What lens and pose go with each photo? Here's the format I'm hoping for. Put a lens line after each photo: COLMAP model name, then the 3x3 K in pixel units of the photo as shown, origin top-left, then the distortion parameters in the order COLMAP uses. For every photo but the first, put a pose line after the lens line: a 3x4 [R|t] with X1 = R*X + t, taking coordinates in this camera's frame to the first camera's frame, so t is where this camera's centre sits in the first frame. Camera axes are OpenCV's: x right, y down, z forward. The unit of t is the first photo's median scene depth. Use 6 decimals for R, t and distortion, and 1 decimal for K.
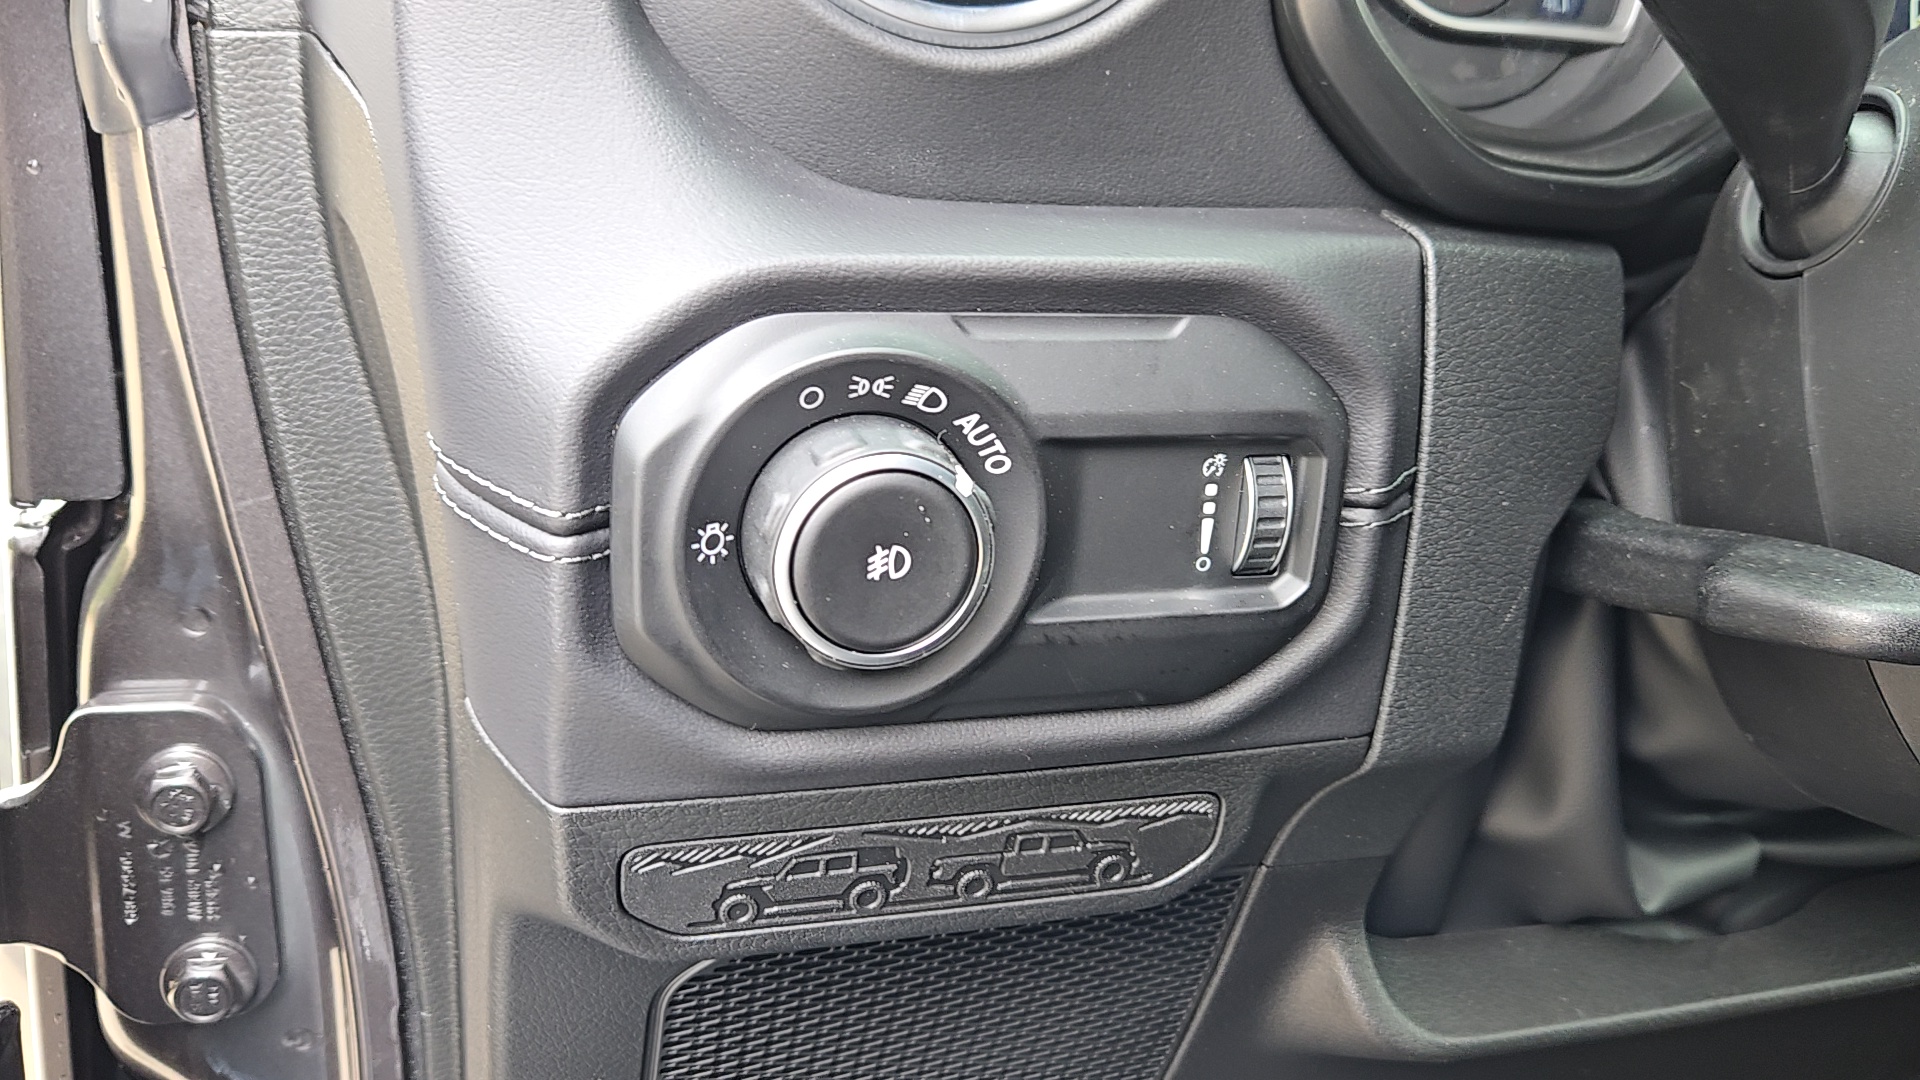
lens RADIAL K [[1609.5, 0, 966.0], [0, 1609.5, 539.4], [0, 0, 1]] dist [0.012929, 0.003090]
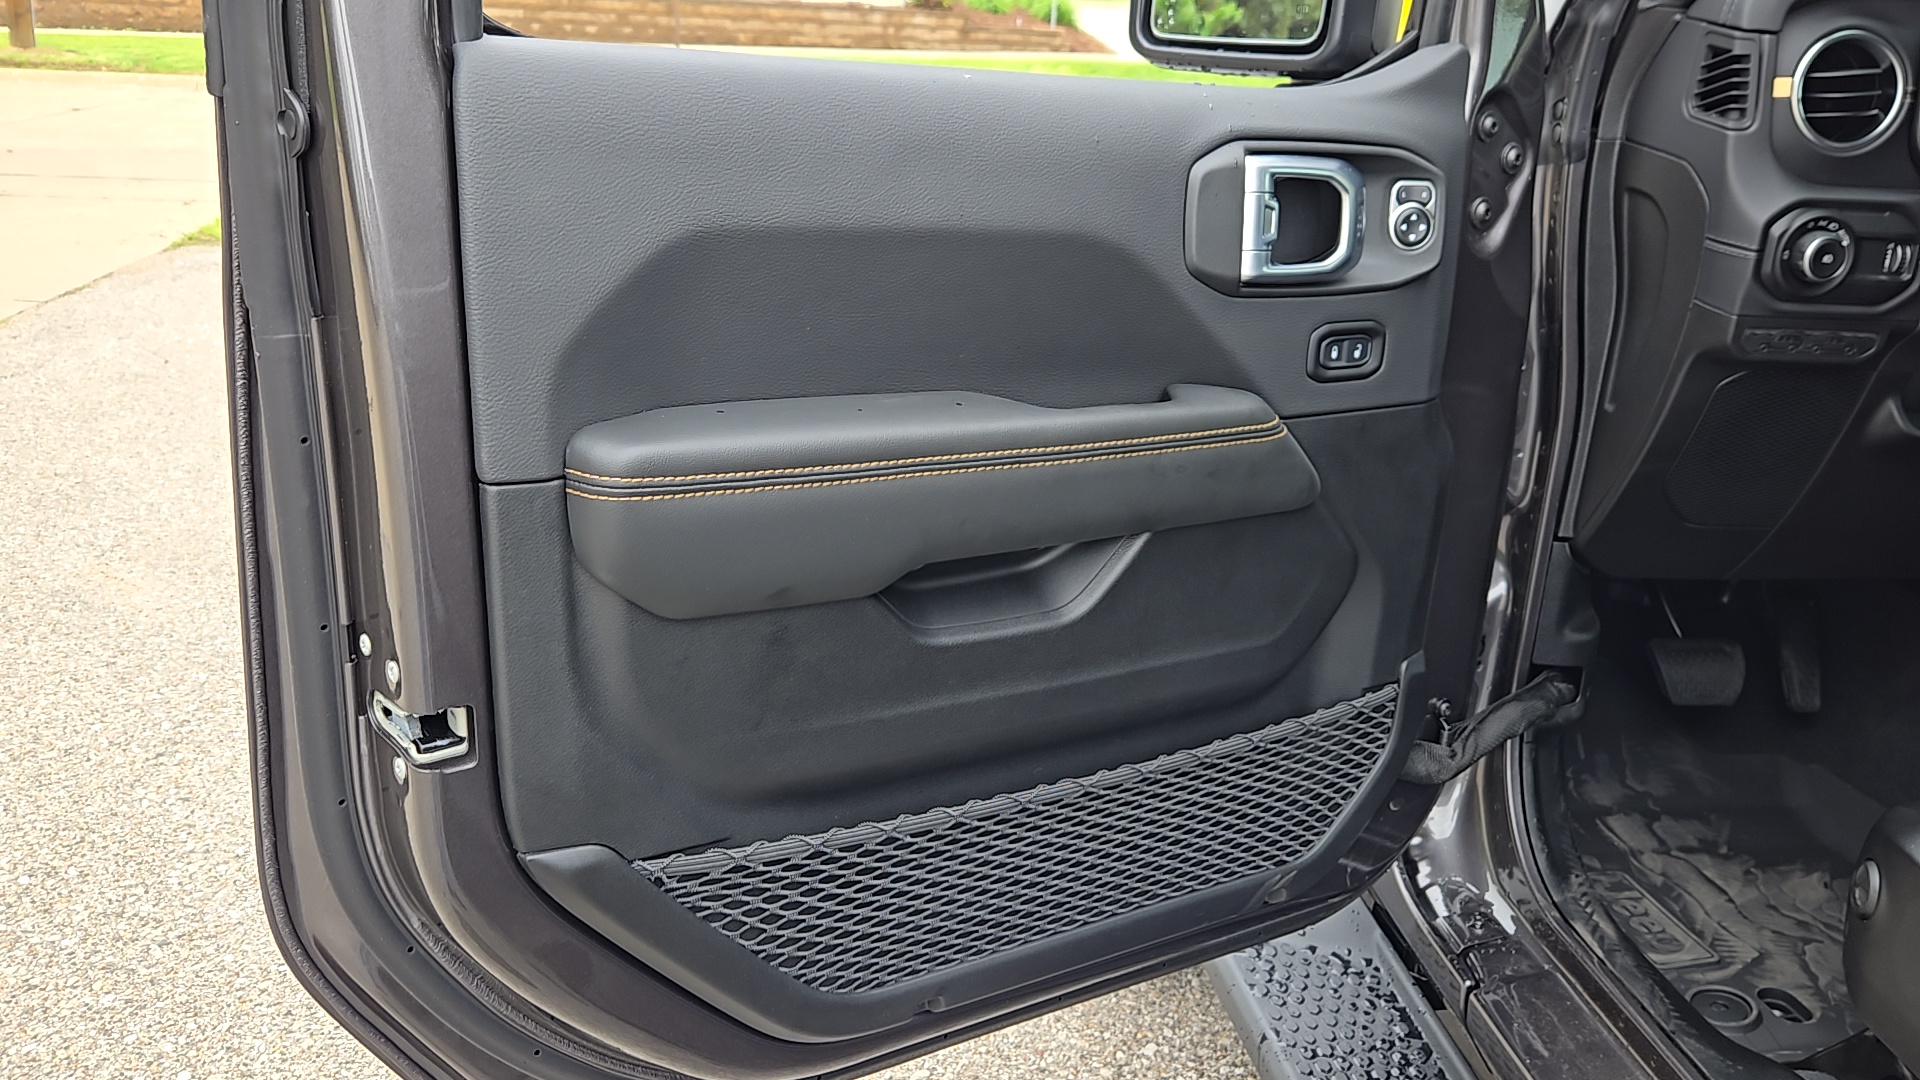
lens RADIAL K [[1609.5, 0, 955.0], [0, 1609.5, 535.6], [0, 0, 1]] dist [0.012929, 0.003090]
pose [[0.982679, 0.050238, -0.178377, -1.603054], [-0.050507, 0.998719, 0.003033, 0.899869], [0.178300, 0.006029, 0.983958, -3.986655]]
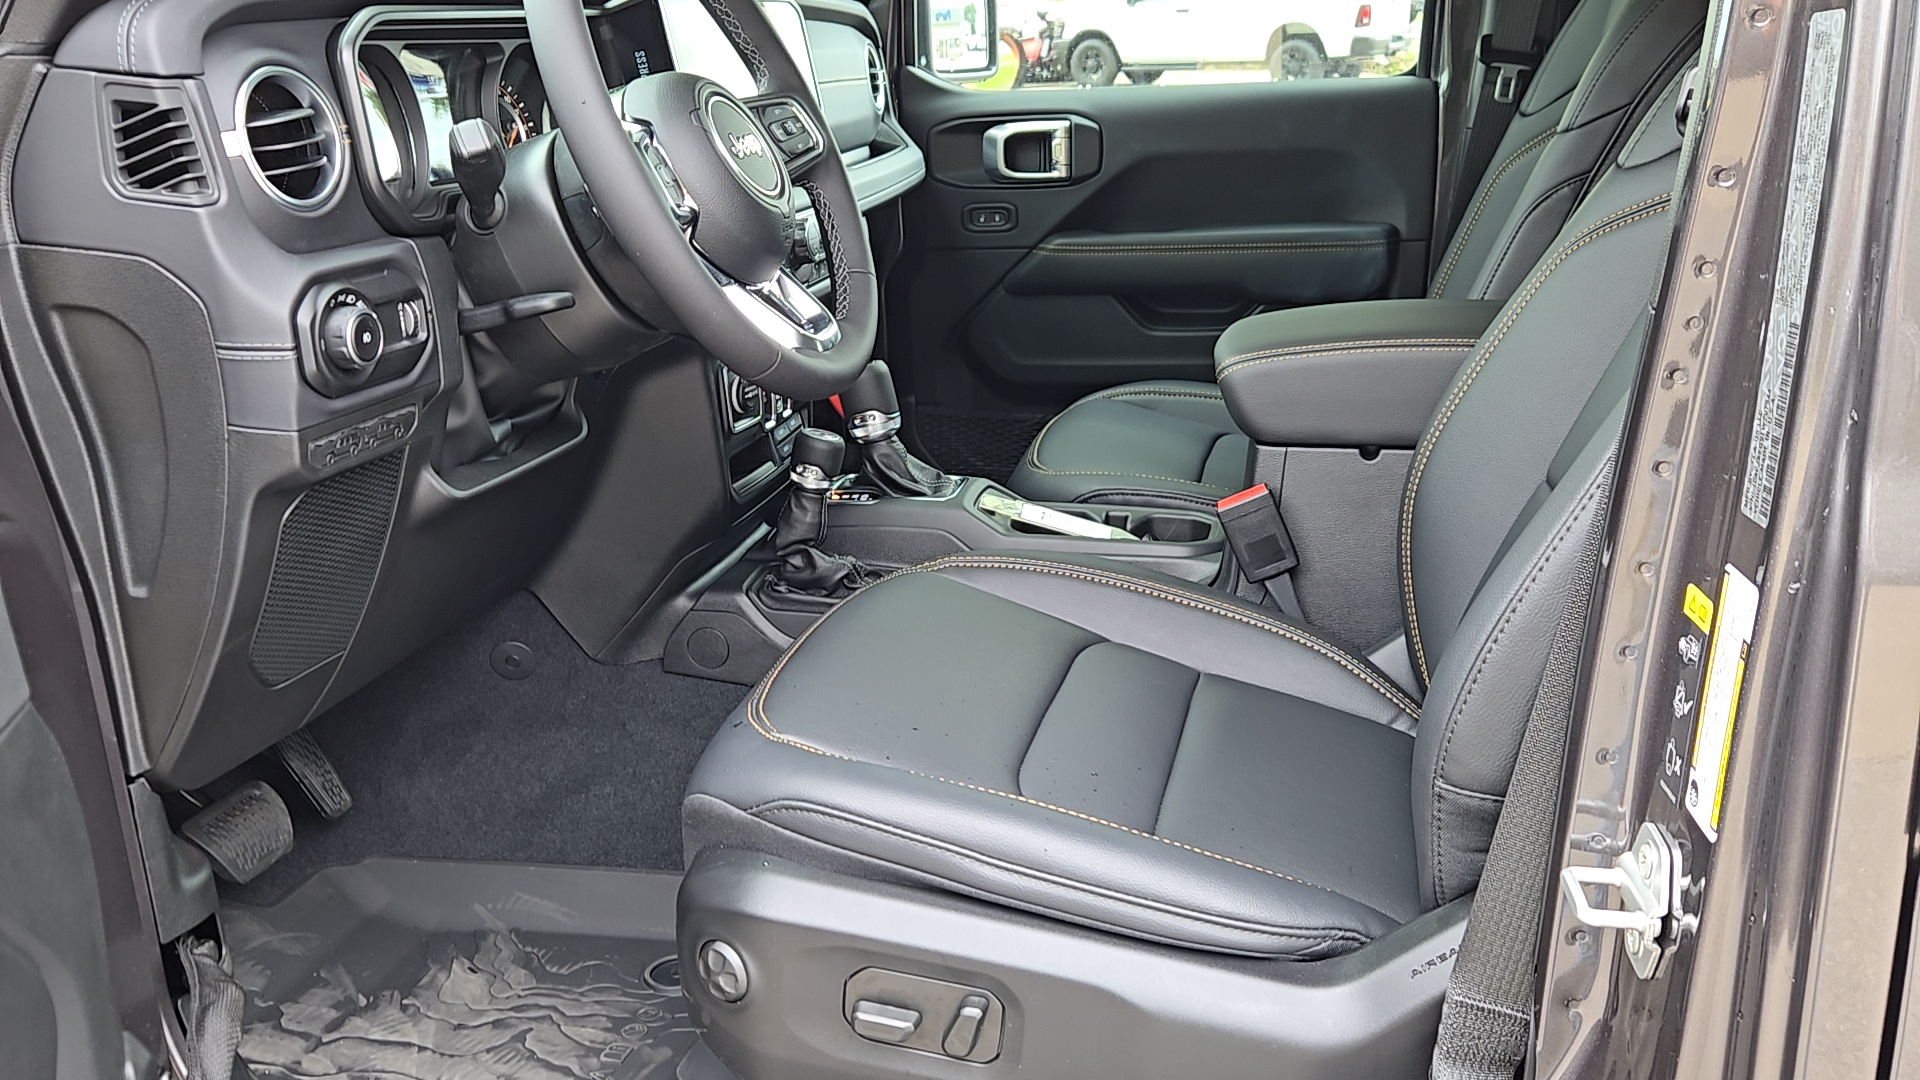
lens RADIAL K [[1609.5, 0, 961.8], [0, 1609.5, 537.3], [0, 0, 1]] dist [0.012929, 0.003090]
pose [[0.552288, -0.325778, 0.767364, -2.303592], [0.325775, 0.931630, 0.161048, 0.292120], [-0.767365, 0.161043, 0.620658, -2.393516]]
